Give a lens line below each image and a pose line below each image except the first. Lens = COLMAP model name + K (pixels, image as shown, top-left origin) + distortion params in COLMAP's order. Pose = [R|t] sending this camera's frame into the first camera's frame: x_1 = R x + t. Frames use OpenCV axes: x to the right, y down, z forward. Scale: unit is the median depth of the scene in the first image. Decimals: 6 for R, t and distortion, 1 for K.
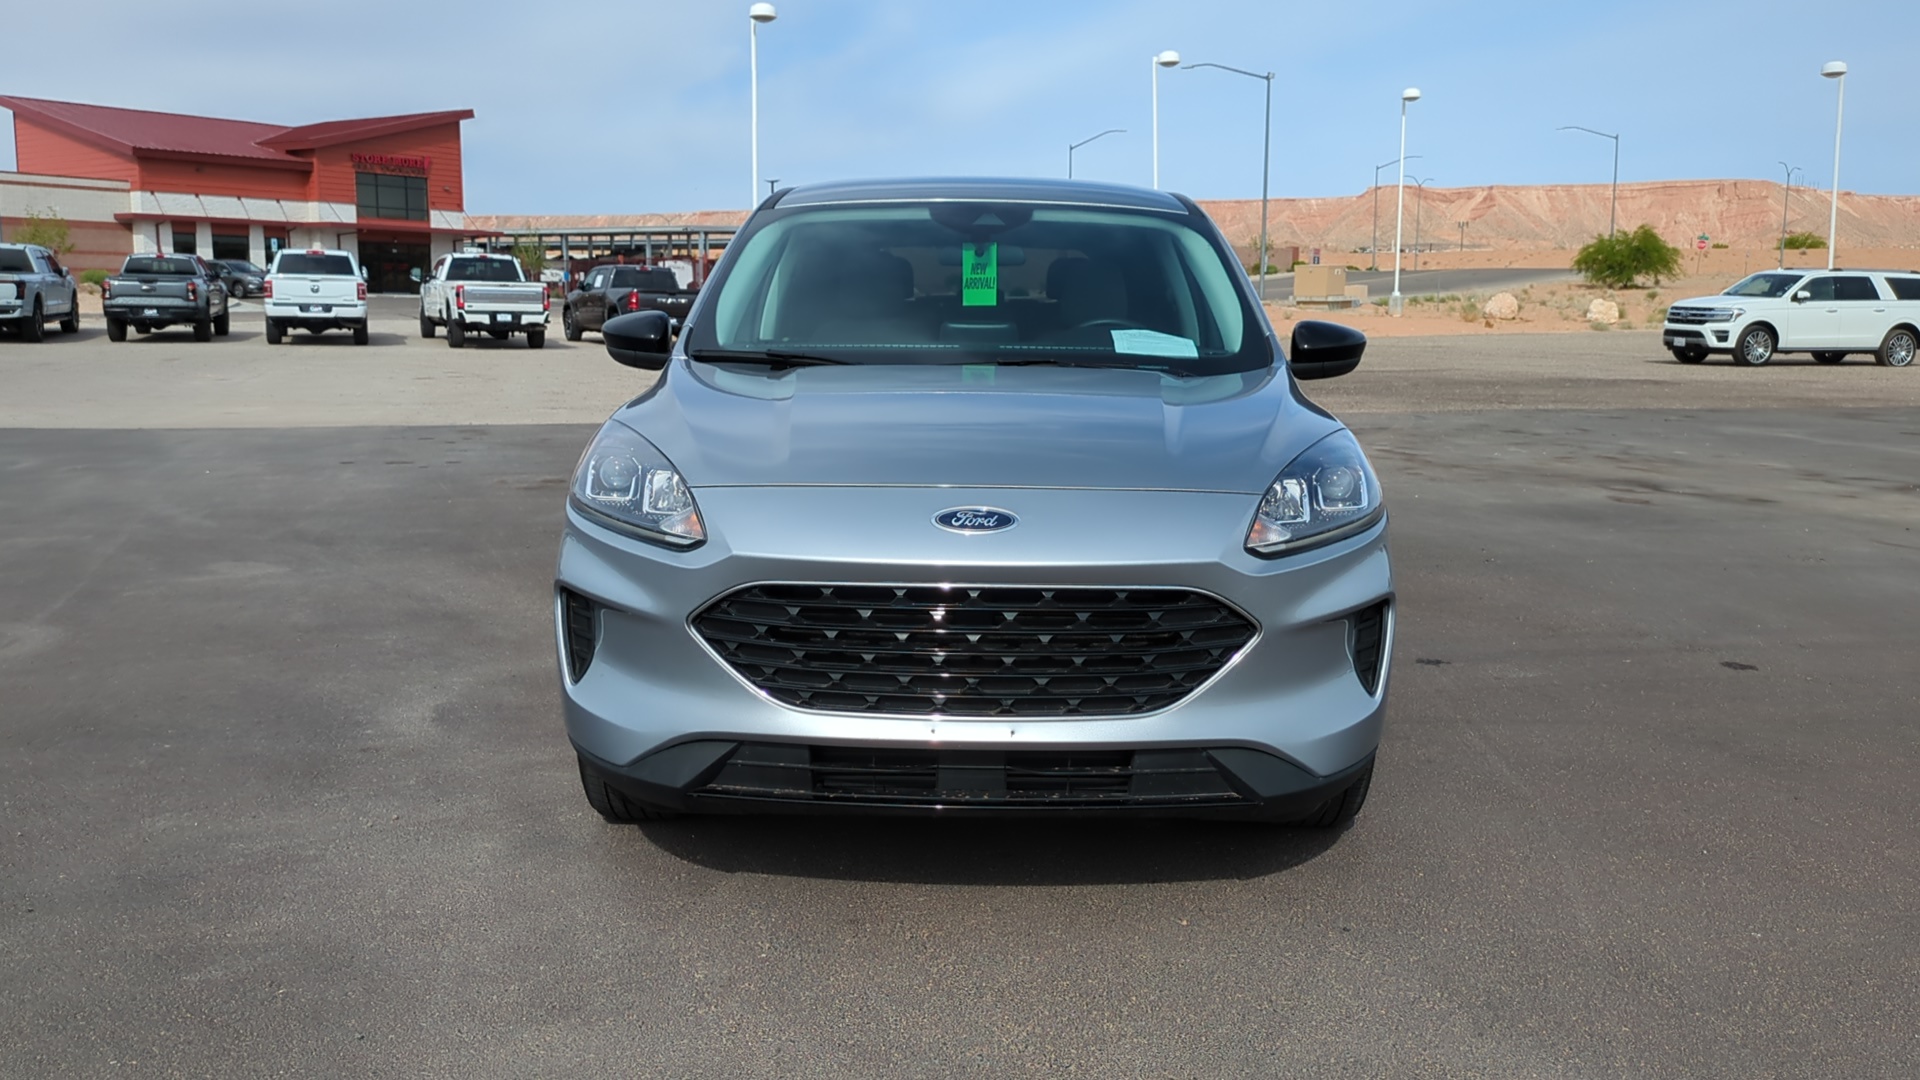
lens RADIAL K [[1652.4, 0, 979.0], [0, 1652.4, 539.1], [0, 0, 1]] dist [0.065761, -0.105888]
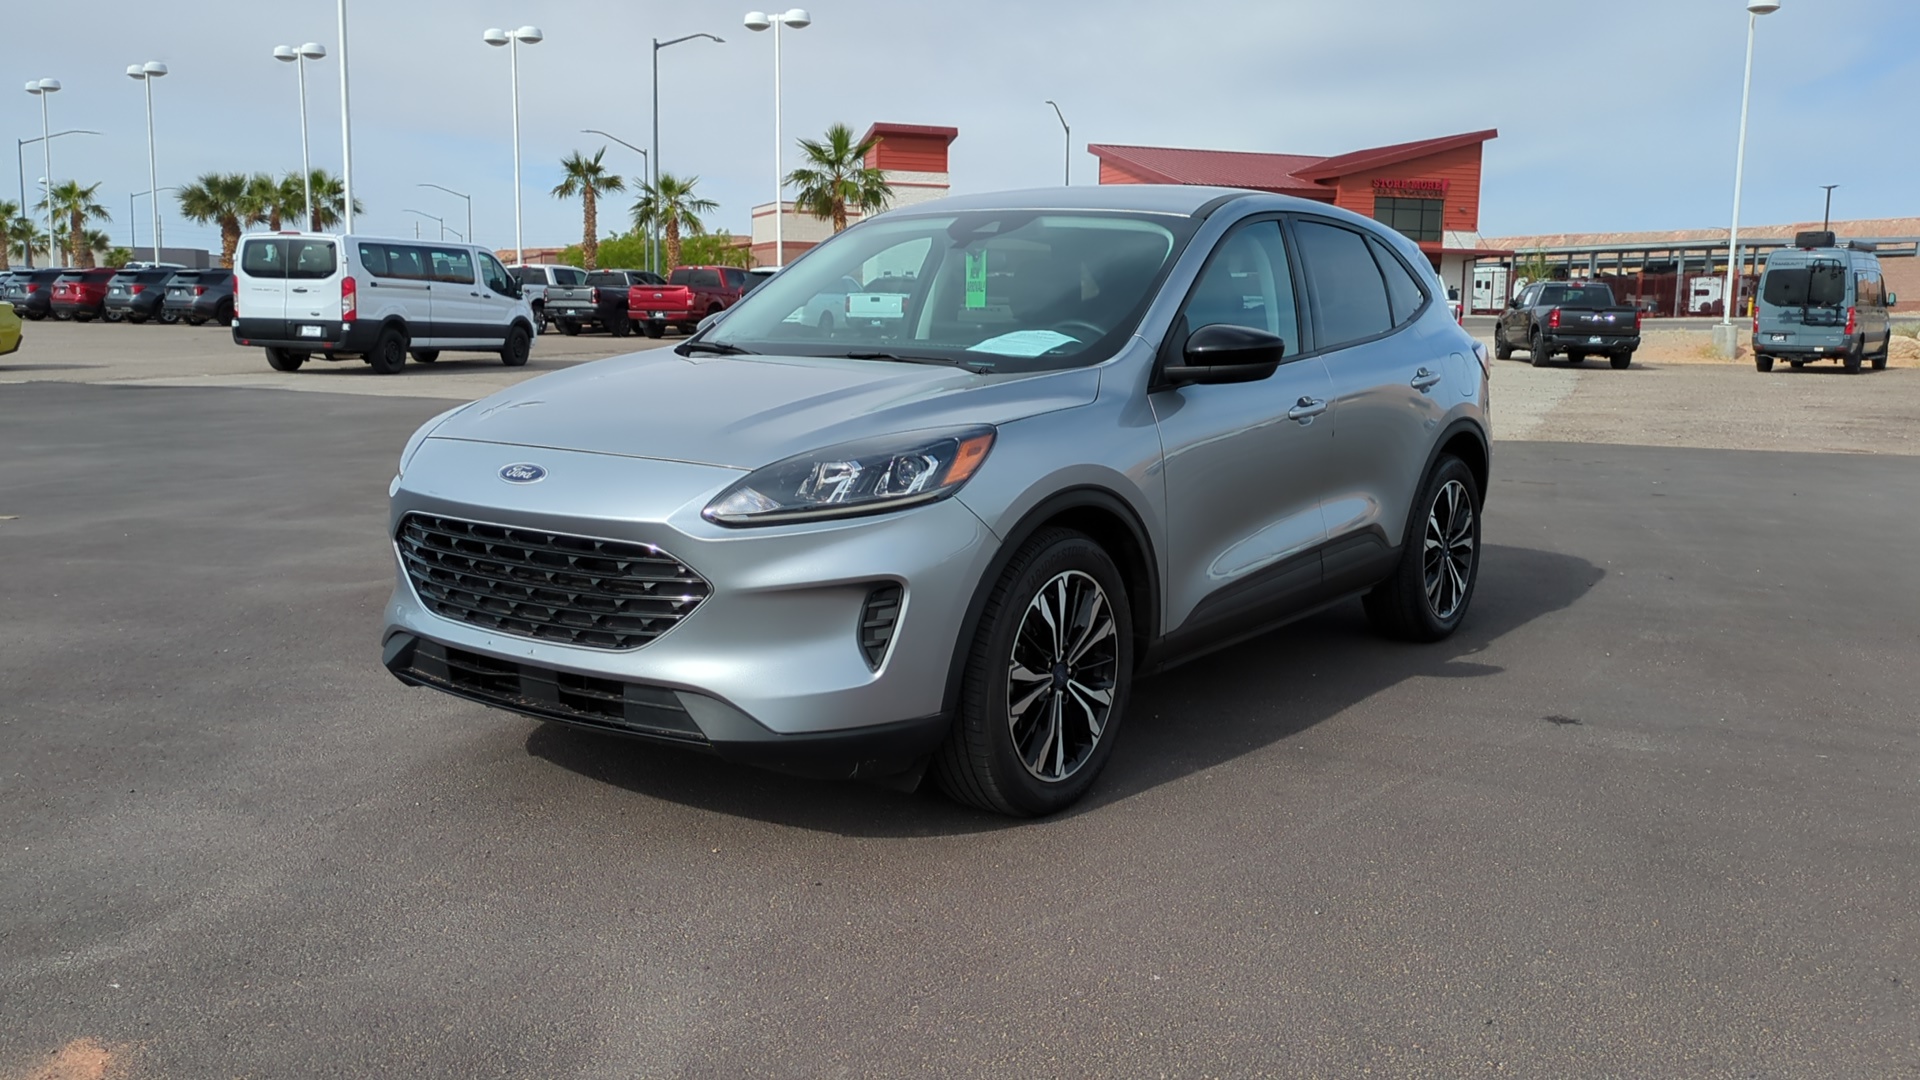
lens RADIAL K [[1652.4, 0, 979.0], [0, 1652.4, 539.1], [0, 0, 1]] dist [0.065761, -0.105888]
pose [[0.818146, 0.084603, -0.568752, 0.550759], [-0.091237, 0.995686, 0.016866, -0.008276], [0.567726, 0.038092, 0.822336, 0.106666]]
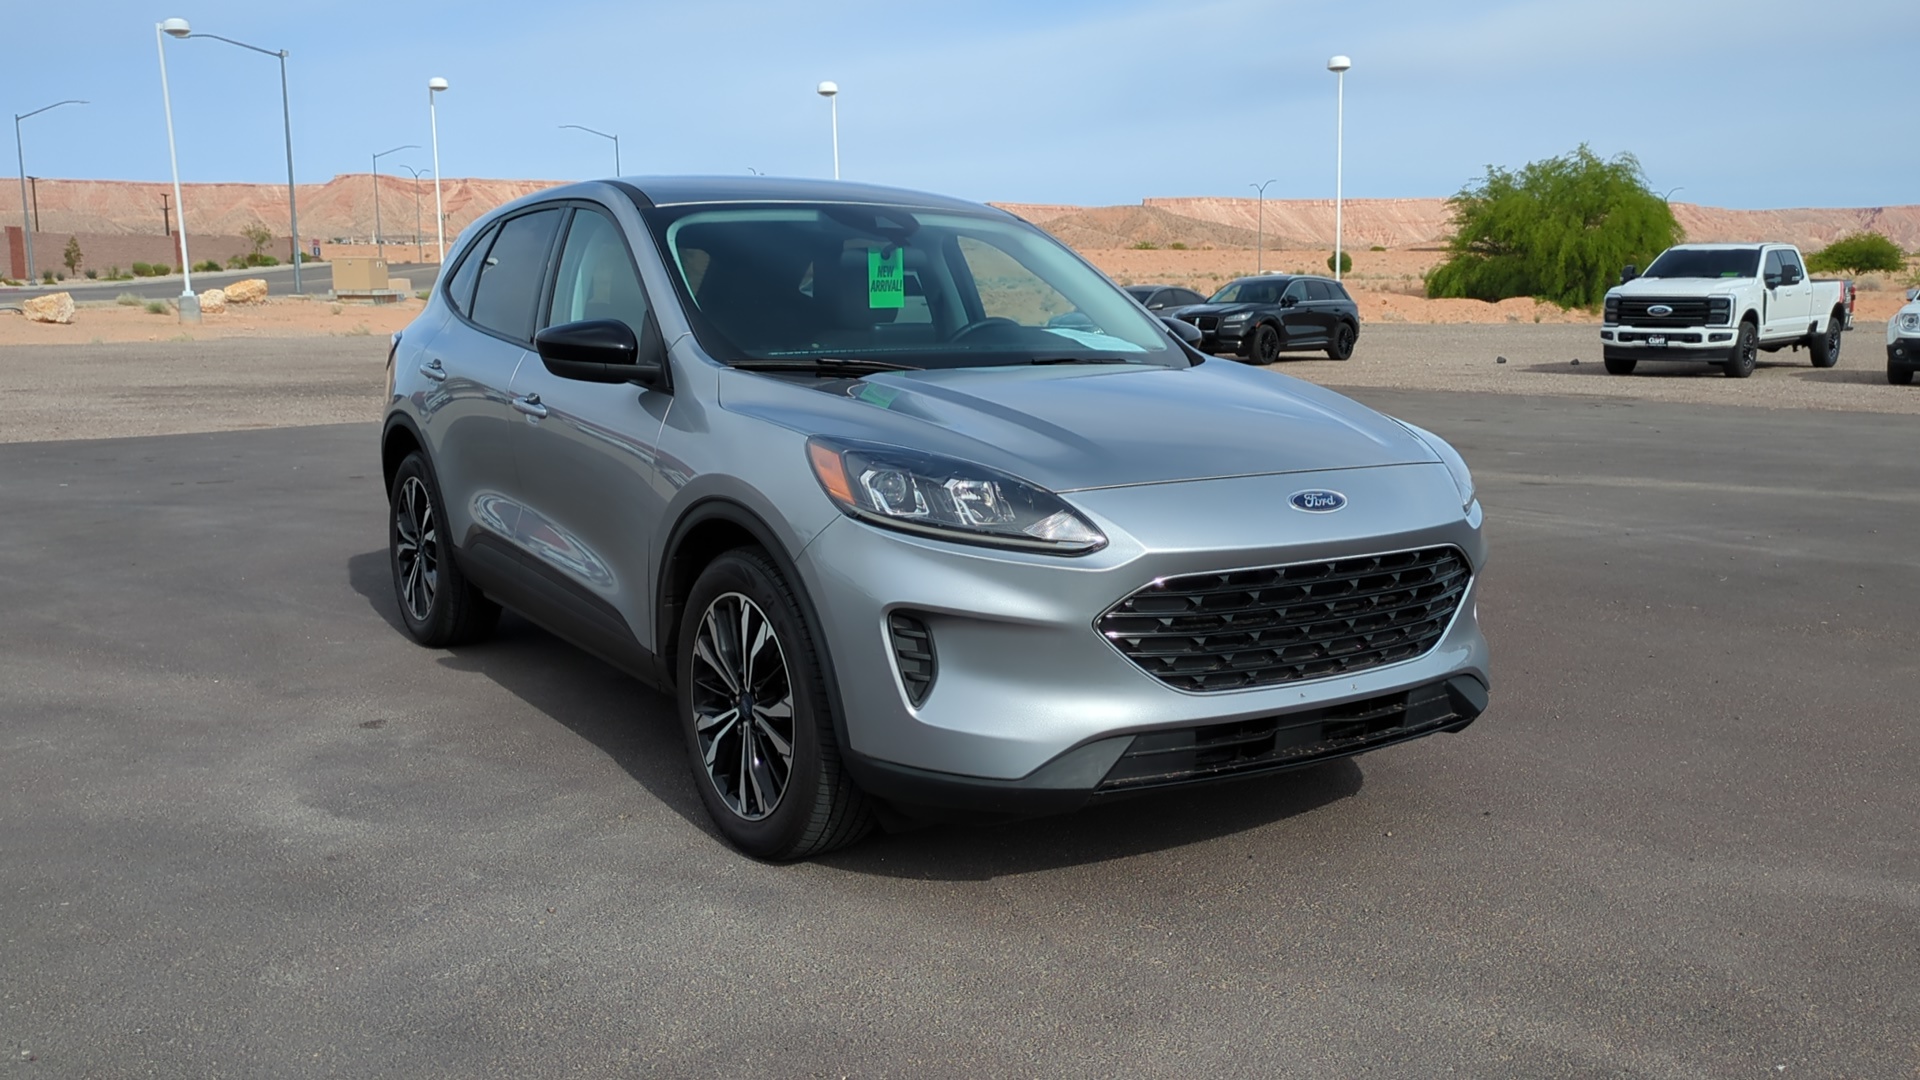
lens RADIAL K [[1652.4, 0, 979.0], [0, 1652.4, 539.1], [0, 0, 1]] dist [0.065761, -0.105888]
pose [[0.825052, -0.089951, 0.557851, -0.464711], [0.087604, 0.995673, 0.030982, -0.023129], [-0.558224, 0.023308, 0.829363, 0.115264]]
